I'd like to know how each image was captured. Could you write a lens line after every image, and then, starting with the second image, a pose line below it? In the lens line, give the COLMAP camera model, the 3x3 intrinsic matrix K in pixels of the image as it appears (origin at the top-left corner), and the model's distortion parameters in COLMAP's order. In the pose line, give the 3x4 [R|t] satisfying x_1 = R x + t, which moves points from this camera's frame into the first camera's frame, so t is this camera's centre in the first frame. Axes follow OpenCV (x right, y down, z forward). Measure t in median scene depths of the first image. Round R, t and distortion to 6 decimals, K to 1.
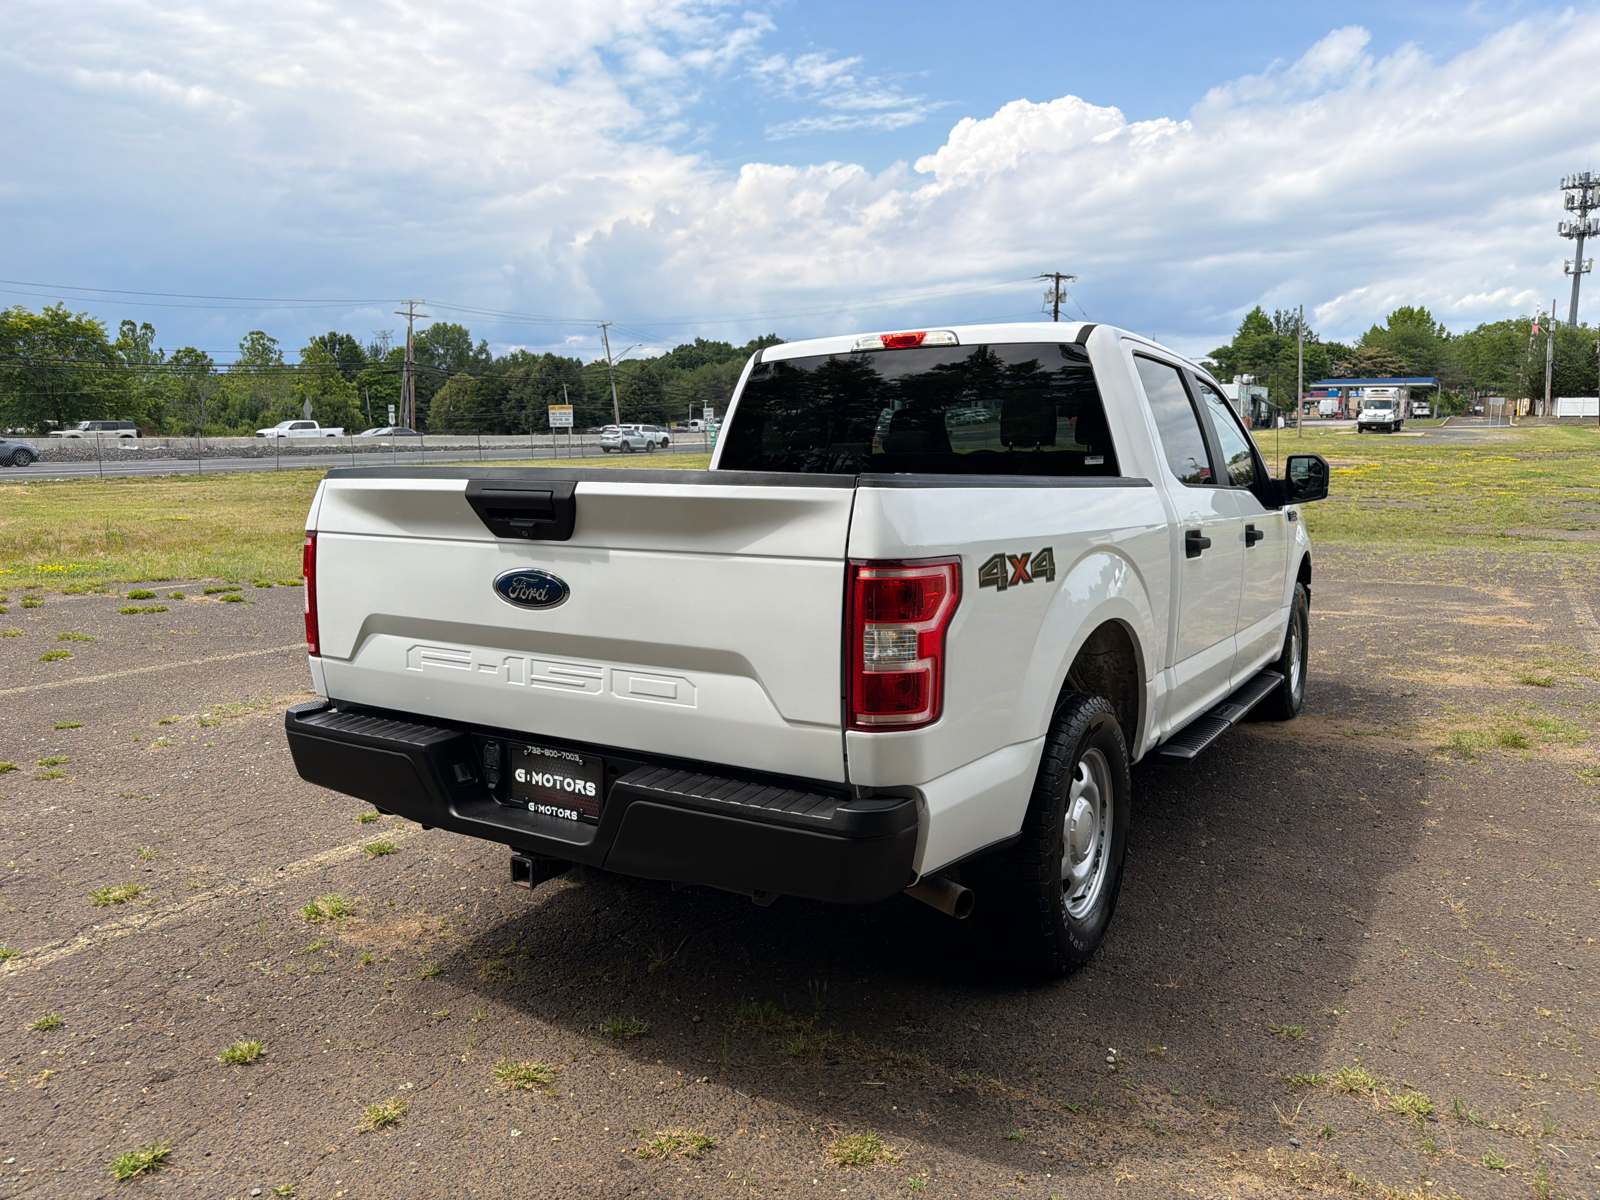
lens RADIAL K [[1158.4, 0, 799.1], [0, 1158.4, 594.3], [0, 0, 1]] dist [0.037518, -0.041073]
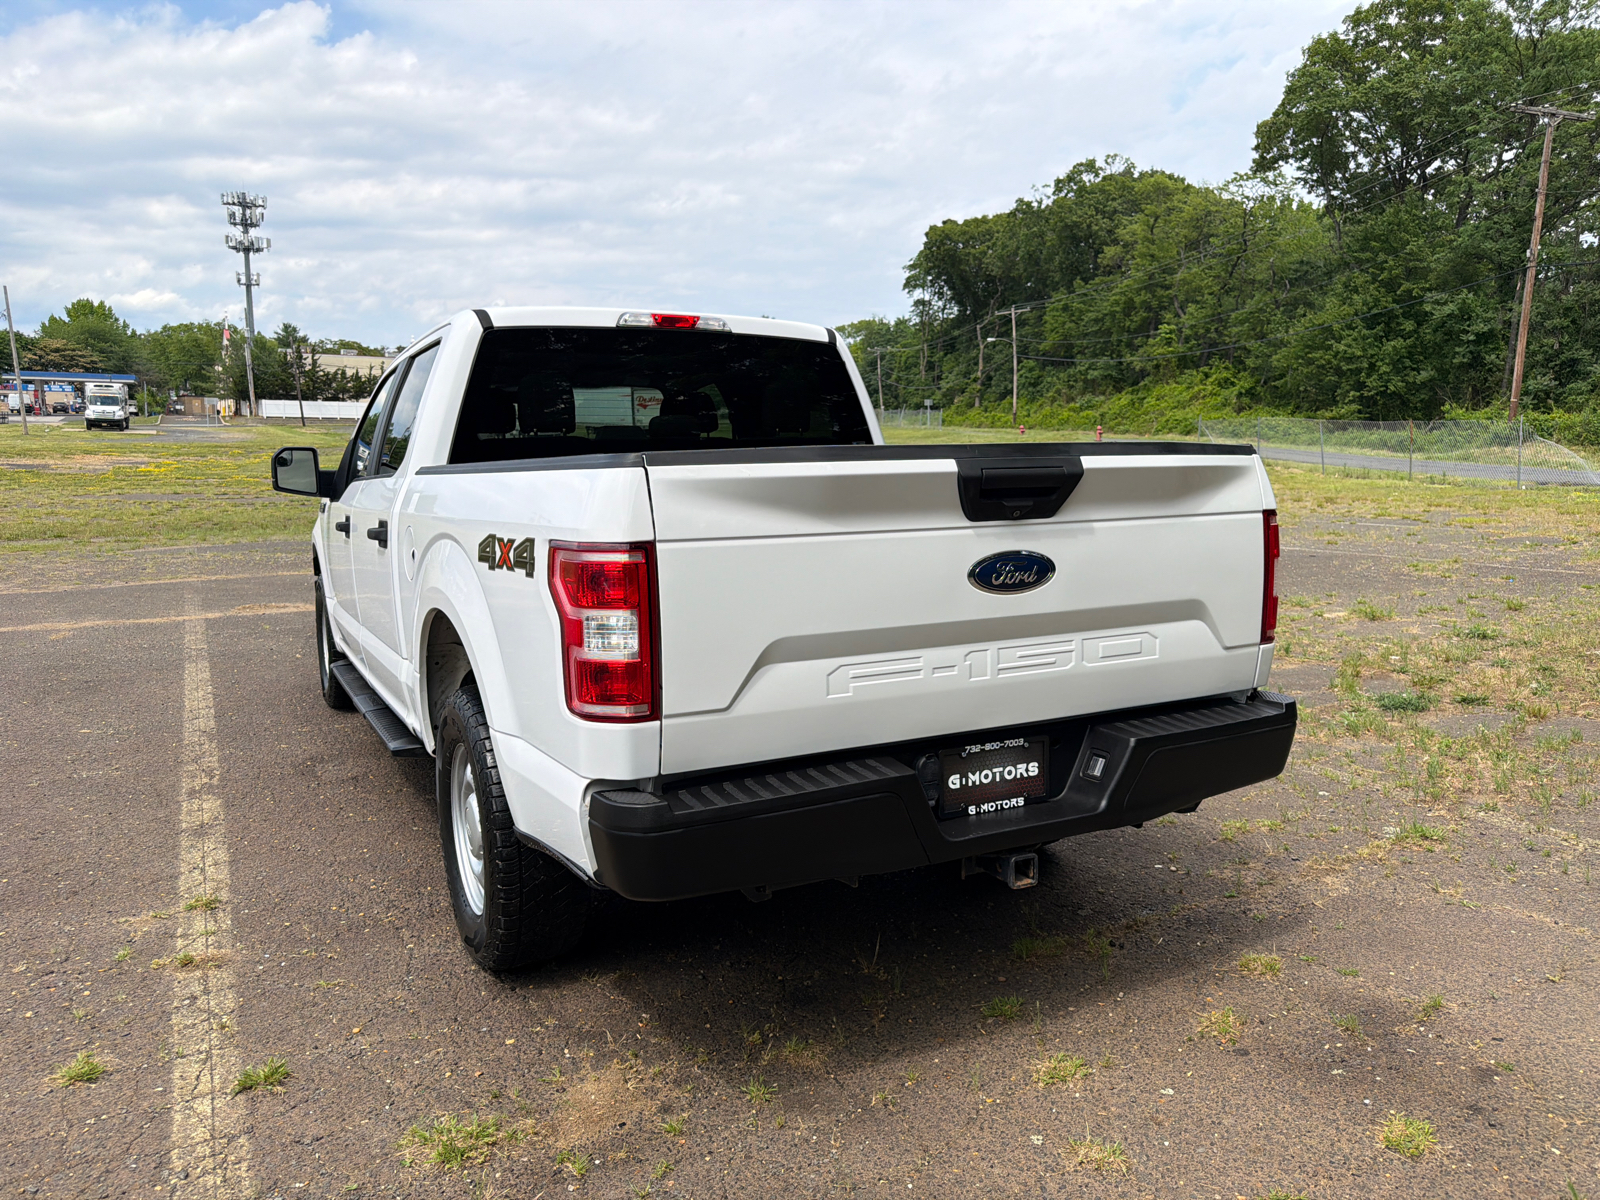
lens RADIAL K [[1158.4, 0, 809.0], [0, 1158.4, 611.9], [0, 0, 1]] dist [0.037518, -0.041073]
pose [[0.489885, -0.122649, 0.863116, -0.558302], [0.109687, 0.990858, 0.078546, -0.032152], [-0.864859, 0.056194, 0.498859, 0.332517]]
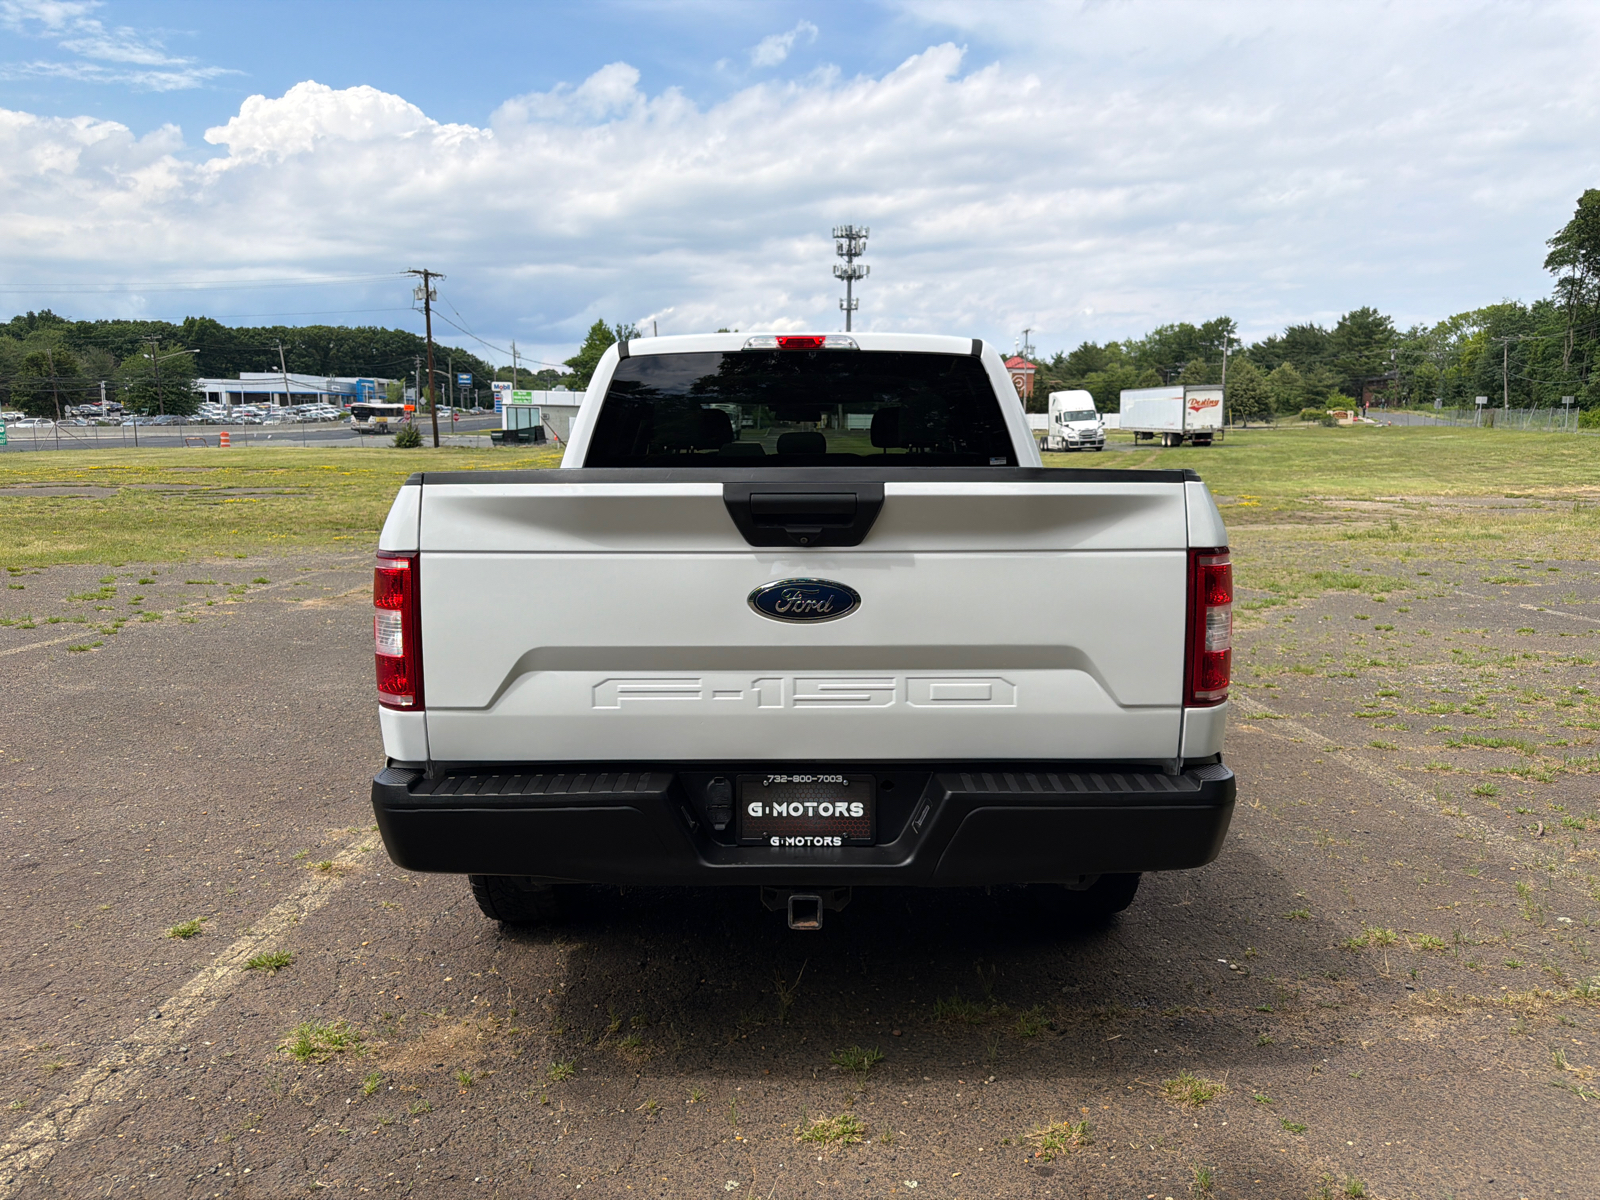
lens RADIAL K [[1158.4, 0, 803.6], [0, 1158.4, 599.9], [0, 0, 1]] dist [0.037518, -0.041073]
pose [[0.845422, -0.064804, 0.530153, -0.352803], [0.064136, 0.997747, 0.019685, -0.011559], [-0.530235, 0.017360, 0.847673, 0.111816]]
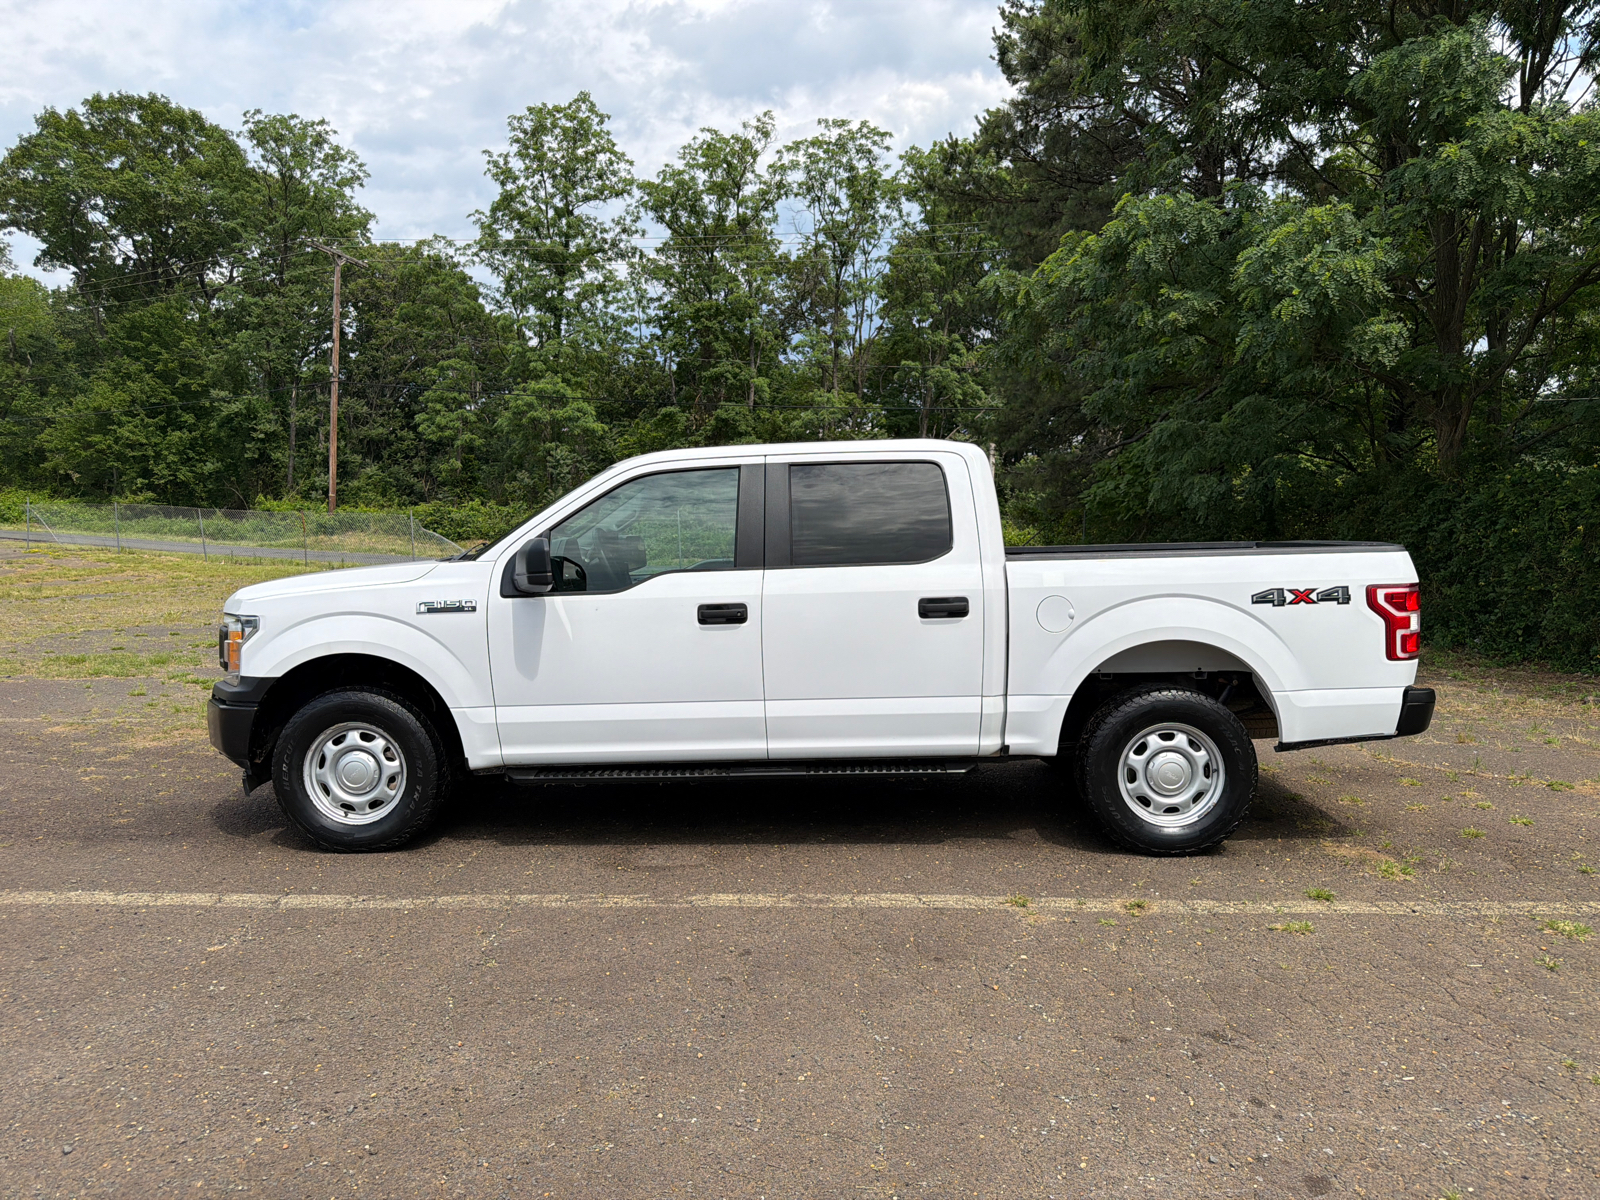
lens RADIAL K [[1158.4, 0, 798.2], [0, 1158.4, 628.4], [0, 0, 1]] dist [0.037518, -0.041073]
pose [[-0.539293, -0.068815, 0.839302, -0.772894], [0.097626, 0.984827, 0.143477, -0.180944], [-0.836440, 0.159314, -0.524392, 1.515408]]
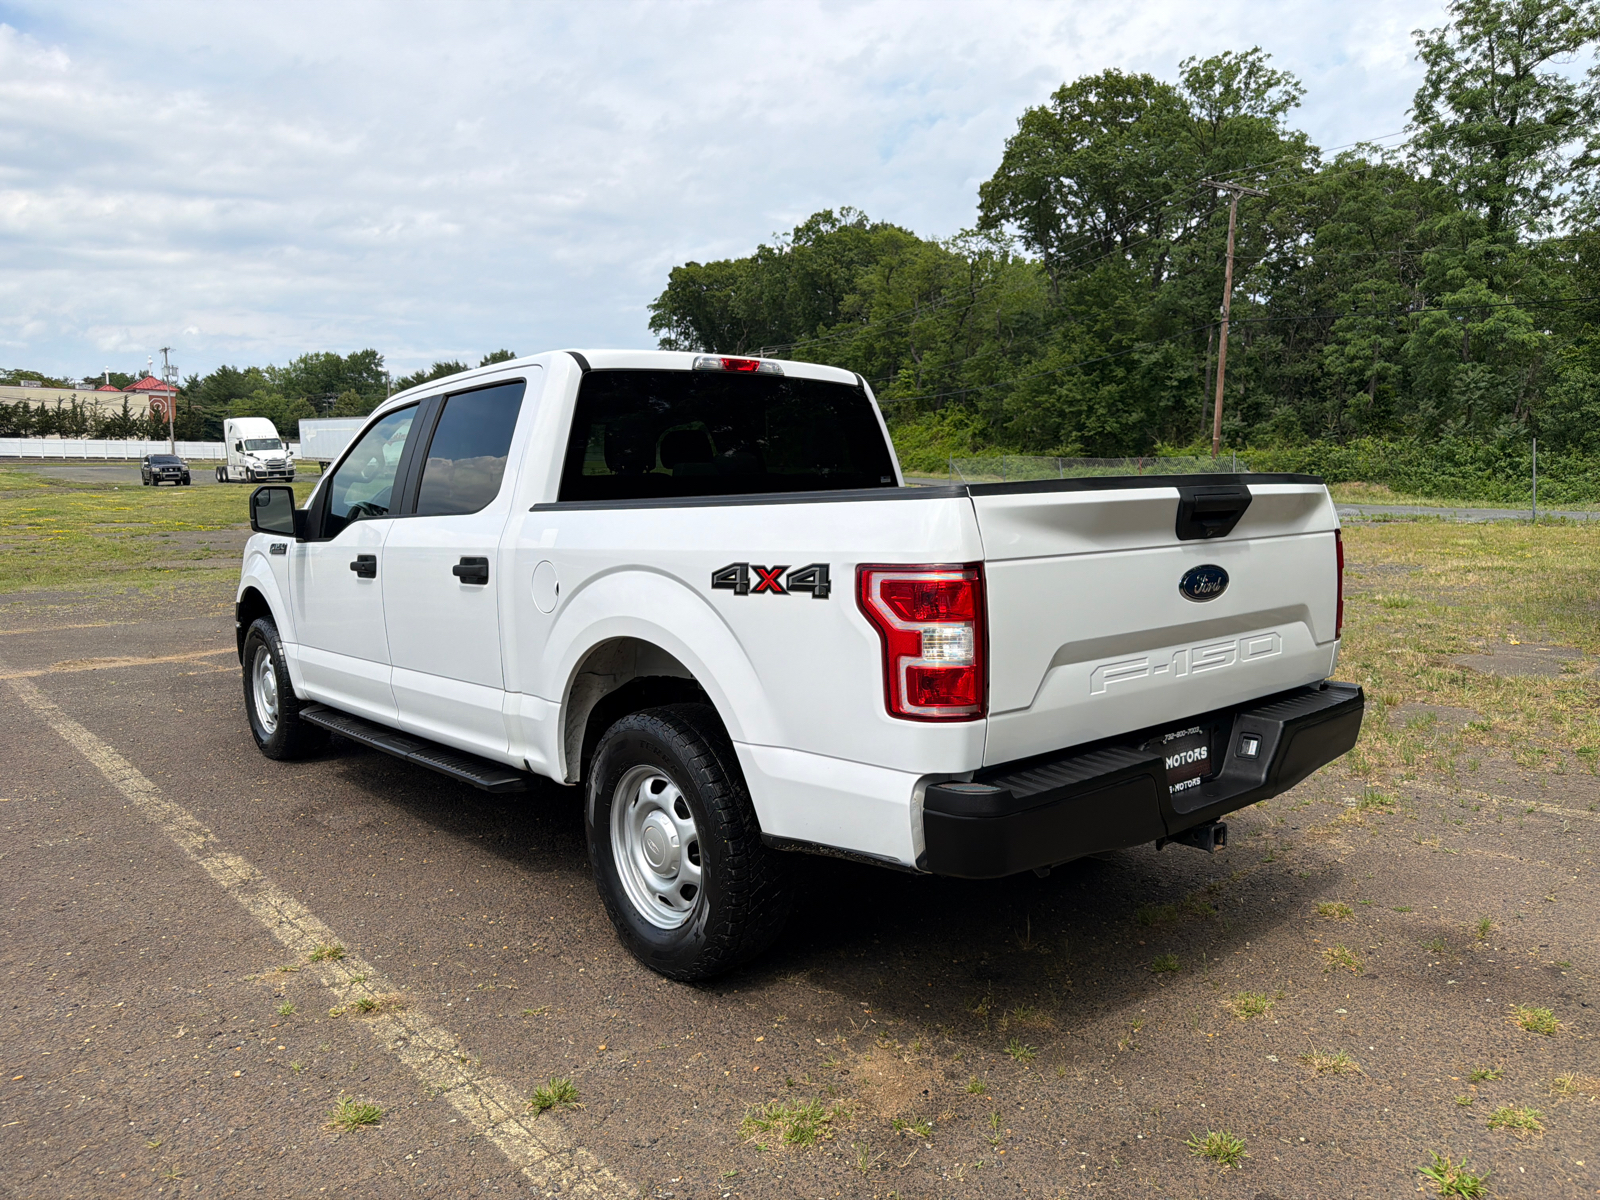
lens RADIAL K [[1158.4, 0, 809.8], [0, 1158.4, 617.8], [0, 0, 1]] dist [0.037518, -0.041073]
pose [[0.278214, -0.112601, 0.953896, -0.693657], [0.127619, 0.988634, 0.079480, -0.053943], [-0.952003, 0.099623, 0.289422, 0.513719]]
